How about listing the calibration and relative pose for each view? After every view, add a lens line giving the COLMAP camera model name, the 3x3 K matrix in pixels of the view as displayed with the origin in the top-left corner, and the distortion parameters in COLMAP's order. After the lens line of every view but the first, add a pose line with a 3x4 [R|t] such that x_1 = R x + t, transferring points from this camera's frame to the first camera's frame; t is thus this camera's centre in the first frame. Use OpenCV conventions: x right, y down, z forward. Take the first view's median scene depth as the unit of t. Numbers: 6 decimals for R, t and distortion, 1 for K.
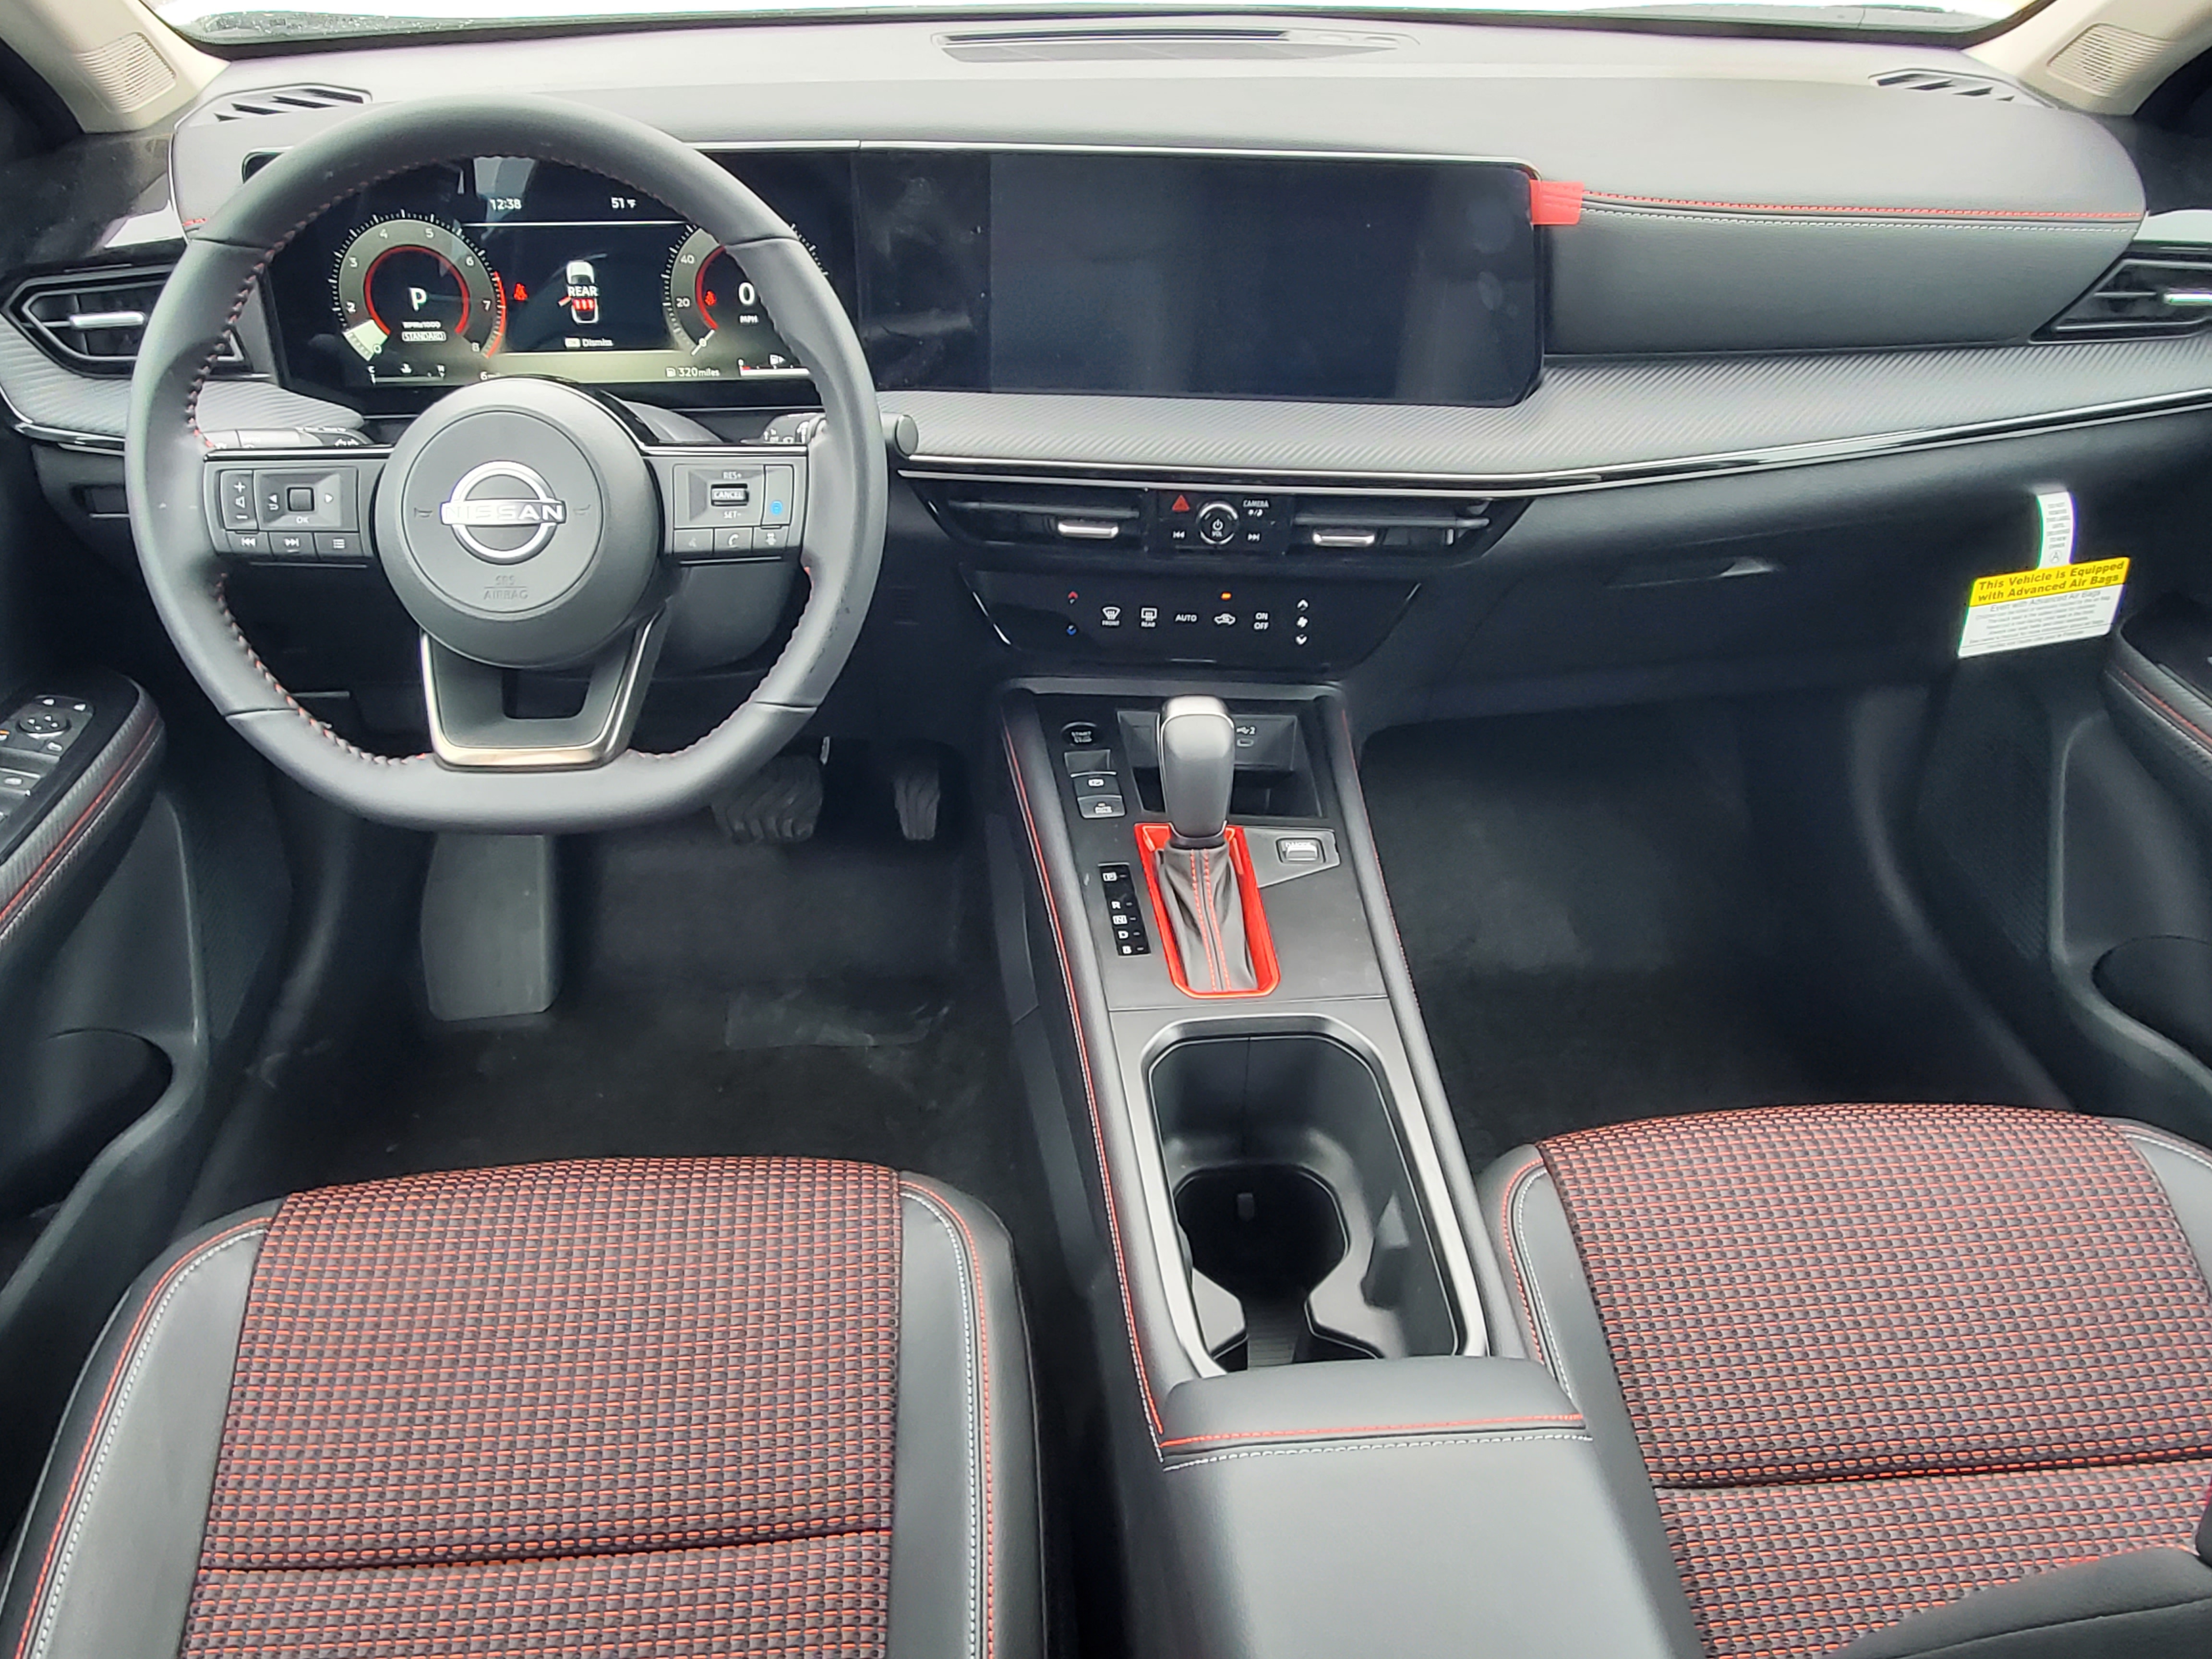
lens RADIAL K [[1561.7, 0, 996.4], [0, 1561.7, 796.5], [0, 0, 1]] dist [-0.002007, 0.000810]
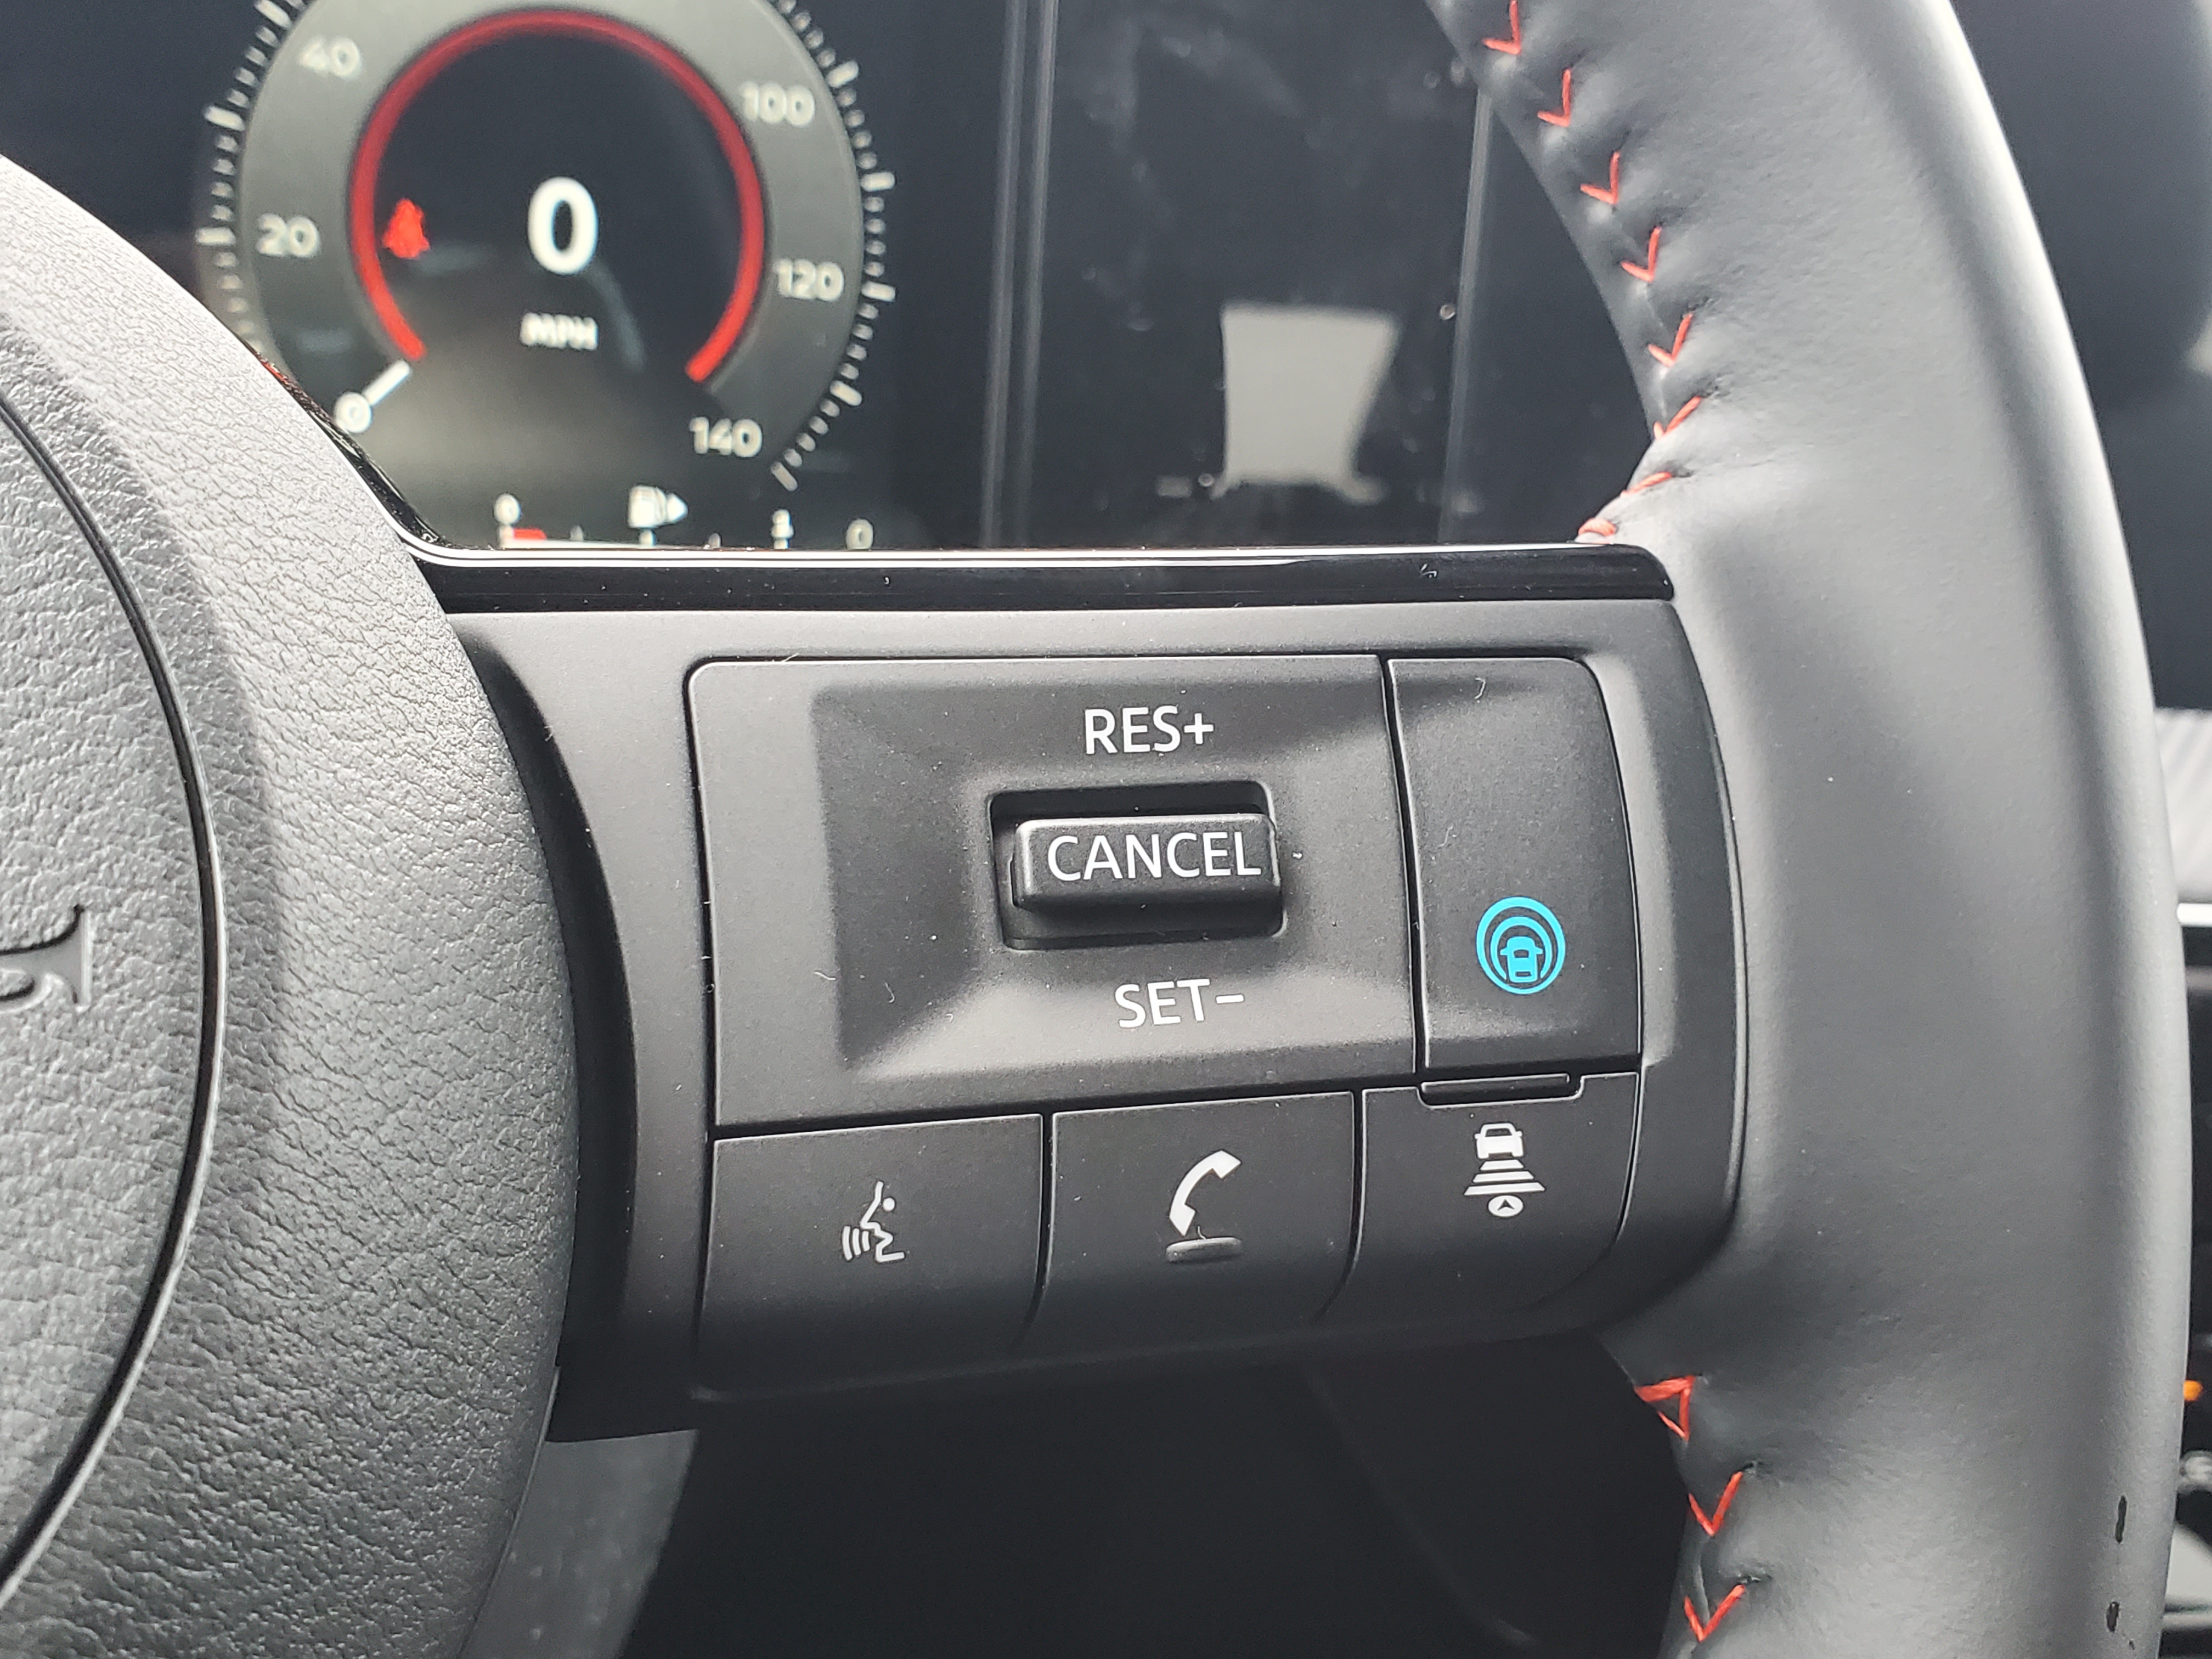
lens RADIAL K [[2405.9, 0, 1083.1], [0, 2405.9, 834.1], [0, 0, 1]] dist [-0.052871, 0.000000]
pose [[0.950256, 0.014355, 0.311138, -0.205103], [0.089020, 0.944752, -0.315466, -0.111660], [-0.298477, 0.327471, 0.896479, 0.698303]]
